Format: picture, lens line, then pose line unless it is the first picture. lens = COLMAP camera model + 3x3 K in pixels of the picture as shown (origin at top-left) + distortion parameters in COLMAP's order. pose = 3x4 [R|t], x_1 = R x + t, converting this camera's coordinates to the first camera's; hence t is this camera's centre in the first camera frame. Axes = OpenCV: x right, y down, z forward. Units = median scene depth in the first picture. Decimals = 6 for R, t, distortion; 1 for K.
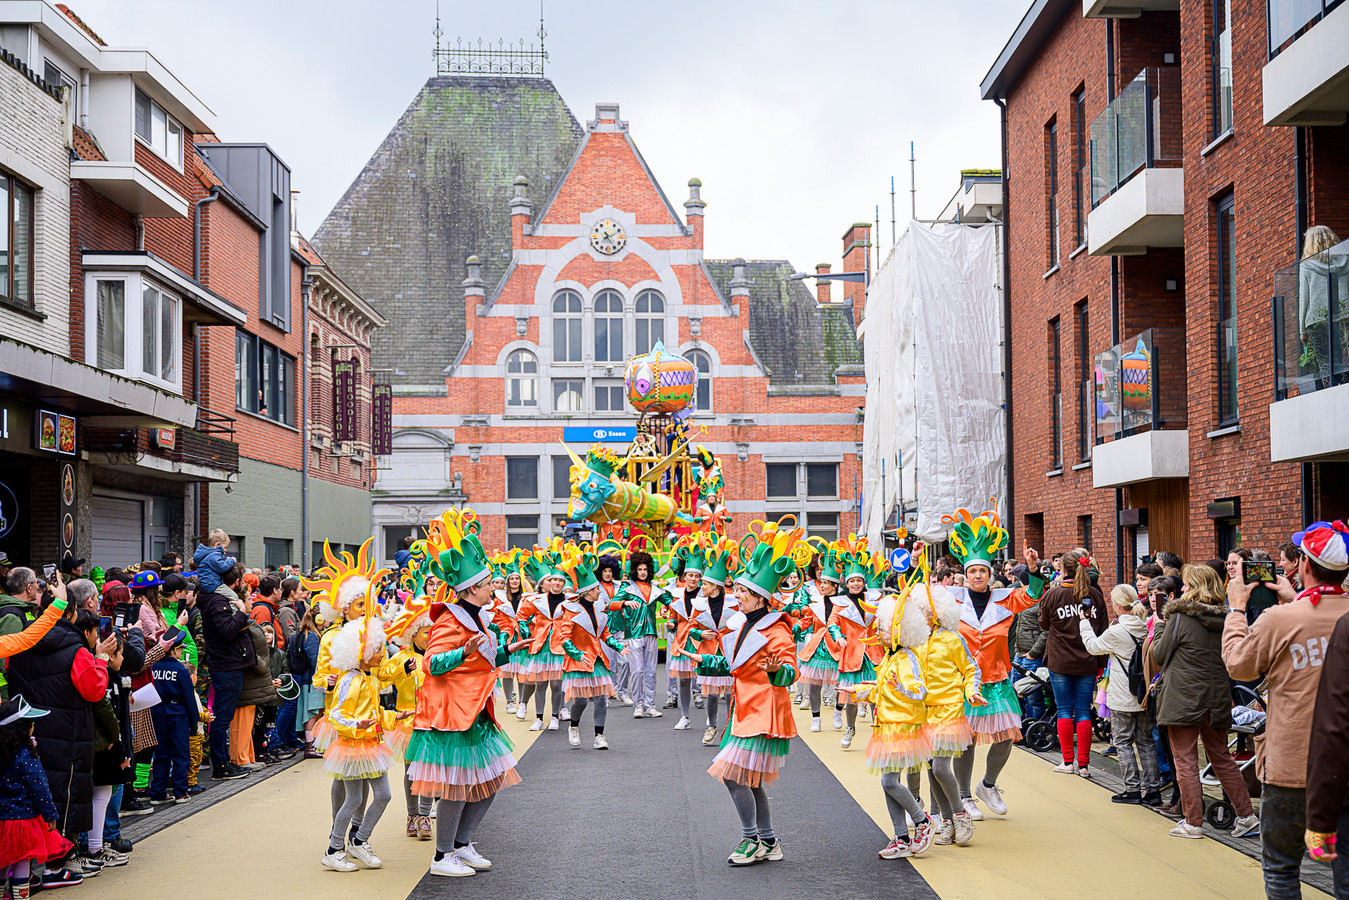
lens RADIAL K [[2016.4, 0, 674.5], [0, 2016.4, 450.0], [0, 0, 1]] dist [0.012140, 0.007053]
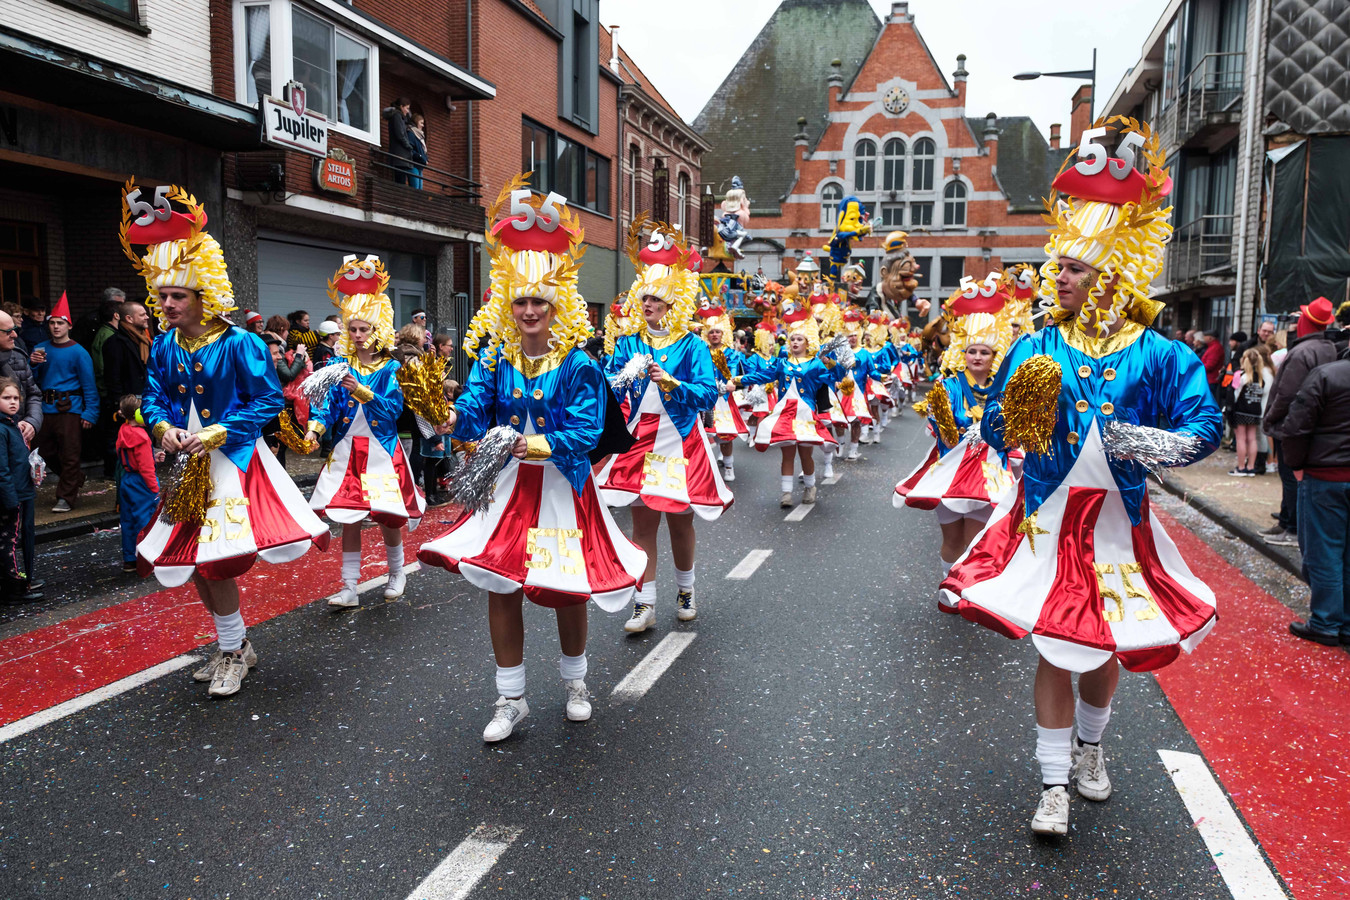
lens RADIAL K [[1090.8, 0, 675.0], [0, 1090.8, 450.0], [0, 0, 1]] dist [0.012591, 0.004831]
pose [[0.968322, 0.046287, -0.245377, 0.016420], [-0.006044, 0.986726, 0.162281, 0.013217], [0.249632, -0.155657, 0.955748, 0.189134]]
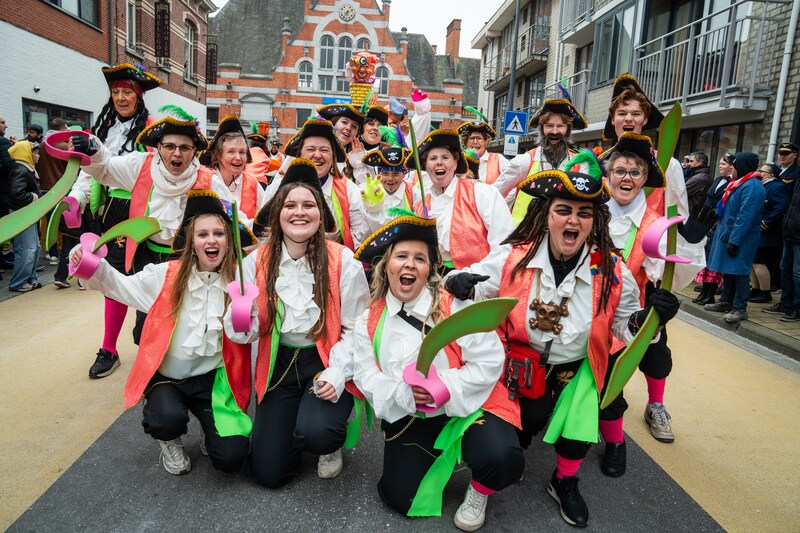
lens RADIAL K [[545.7, 0, 400.0], [0, 545.7, 266.5], [0, 0, 1]] dist [-0.089391, 0.000886]
pose [[0.995364, 0.058375, 0.076435, -0.003181], [-0.074540, 0.970439, 0.229548, 0.027833], [-0.060776, -0.234181, 0.970291, 0.353818]]
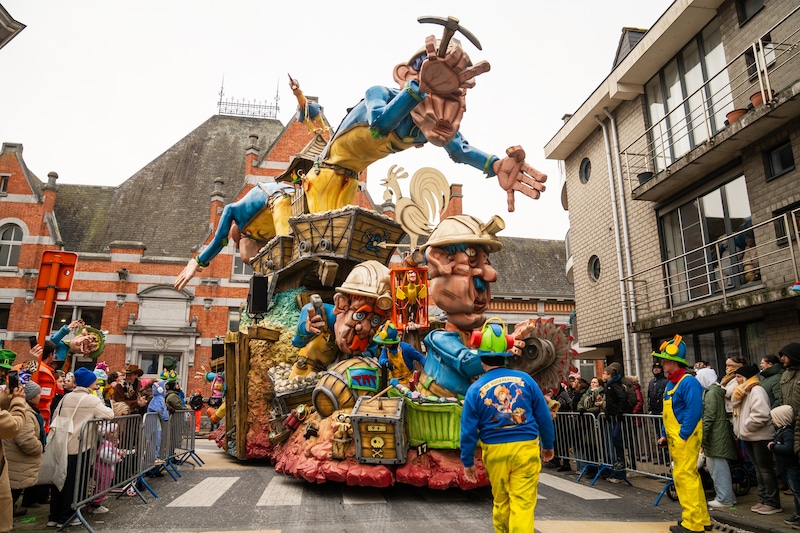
lens RADIAL K [[545.7, 0, 400.0], [0, 545.7, 266.5], [0, 0, 1]] dist [-0.089391, 0.000886]
pose [[0.988989, 0.047959, 0.140002, -0.016910], [-0.022202, 0.983409, -0.180036, 0.042602], [-0.146314, 0.174946, 0.973646, 0.592987]]
